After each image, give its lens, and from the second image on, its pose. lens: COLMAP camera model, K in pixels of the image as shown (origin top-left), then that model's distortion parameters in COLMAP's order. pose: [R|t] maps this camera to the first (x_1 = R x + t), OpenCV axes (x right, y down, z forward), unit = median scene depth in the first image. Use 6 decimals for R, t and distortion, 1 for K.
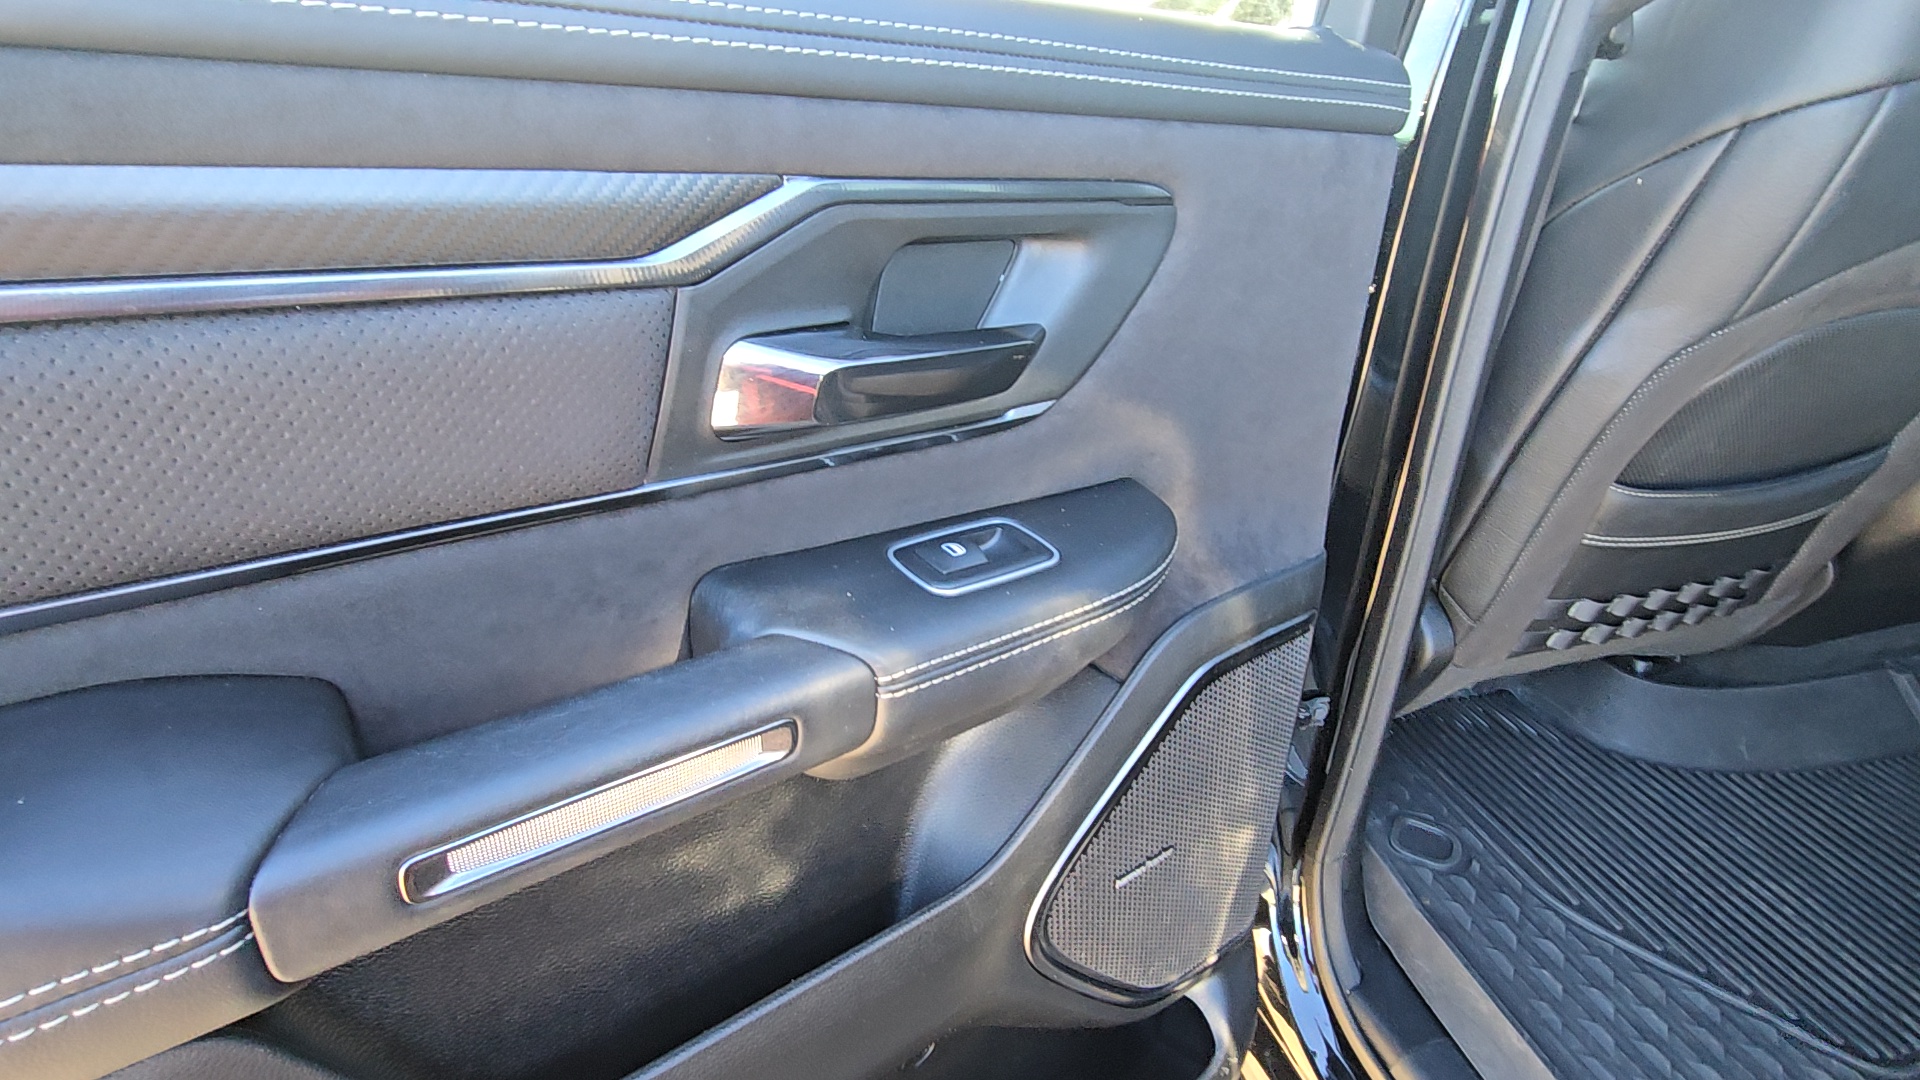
lens RADIAL K [[974.2, 0, 966.1], [0, 974.2, 541.5], [0, 0, 1]] dist [-0.001670, 0.001237]
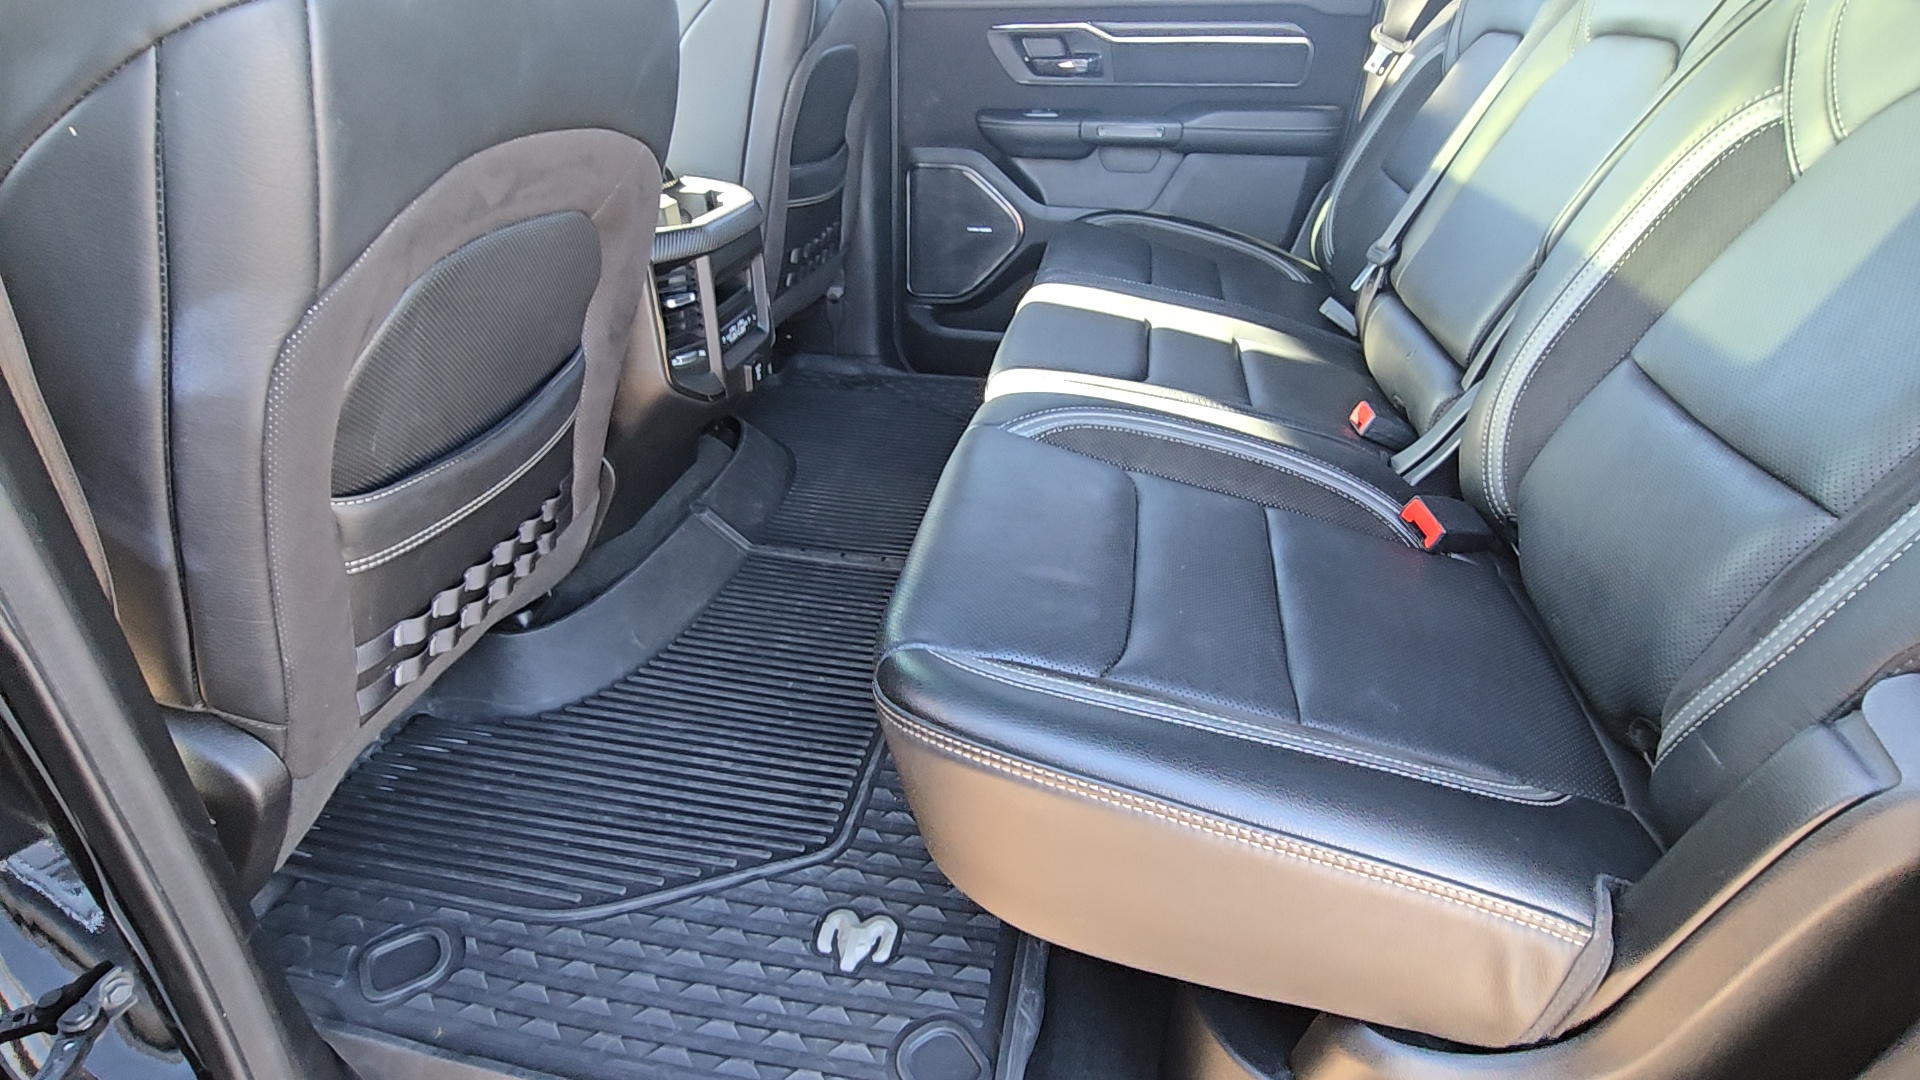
lens RADIAL K [[974.2, 0, 975.2], [0, 974.2, 539.8], [0, 0, 1]] dist [-0.001670, 0.001237]
pose [[0.436259, -0.442493, 0.783504, 0.236483], [0.392621, 0.877081, 0.276728, -0.044174], [-0.809646, 0.186895, 0.556367, 0.120437]]
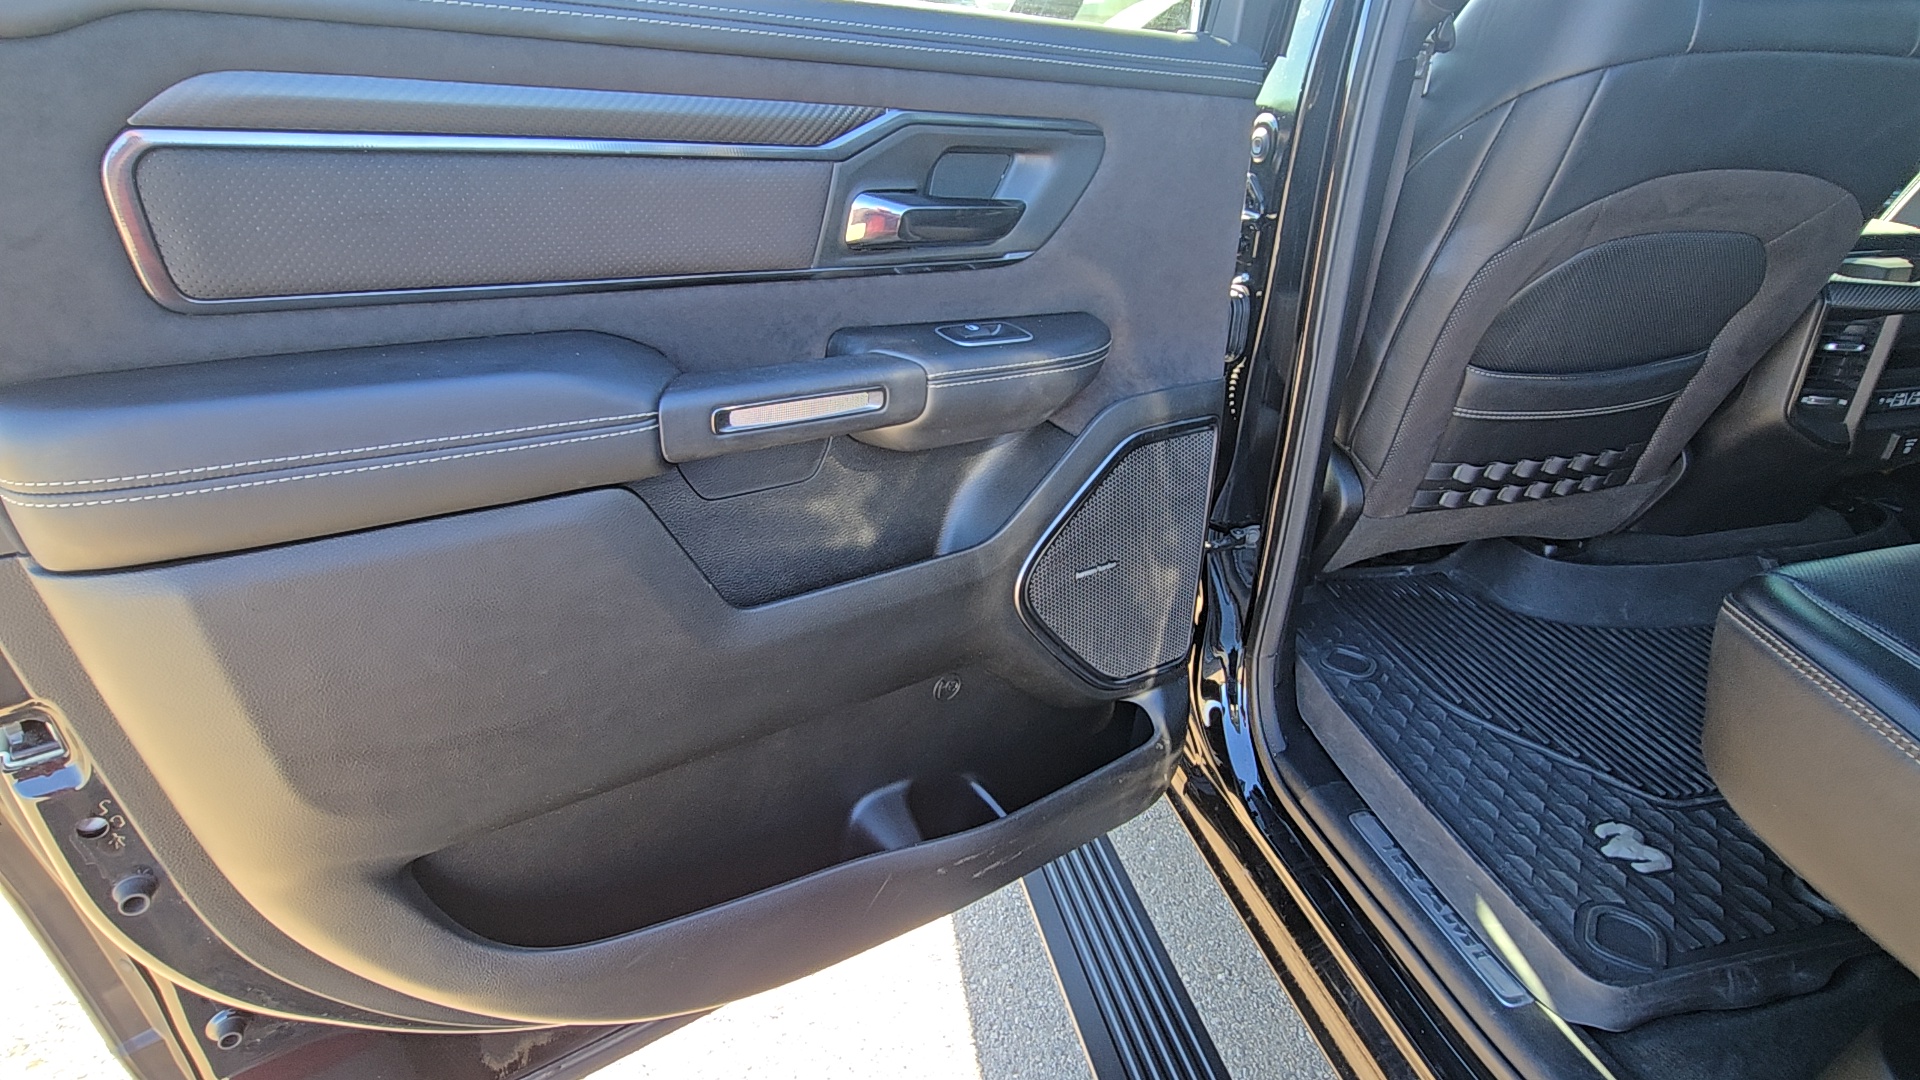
lens RADIAL K [[974.2, 0, 968.3], [0, 974.2, 541.2], [0, 0, 1]] dist [-0.001670, 0.001237]
pose [[0.998527, 0.018616, -0.050959, 0.037769], [-0.018914, 0.999807, -0.005363, 0.195655], [0.050850, 0.006319, 0.998686, -0.370335]]
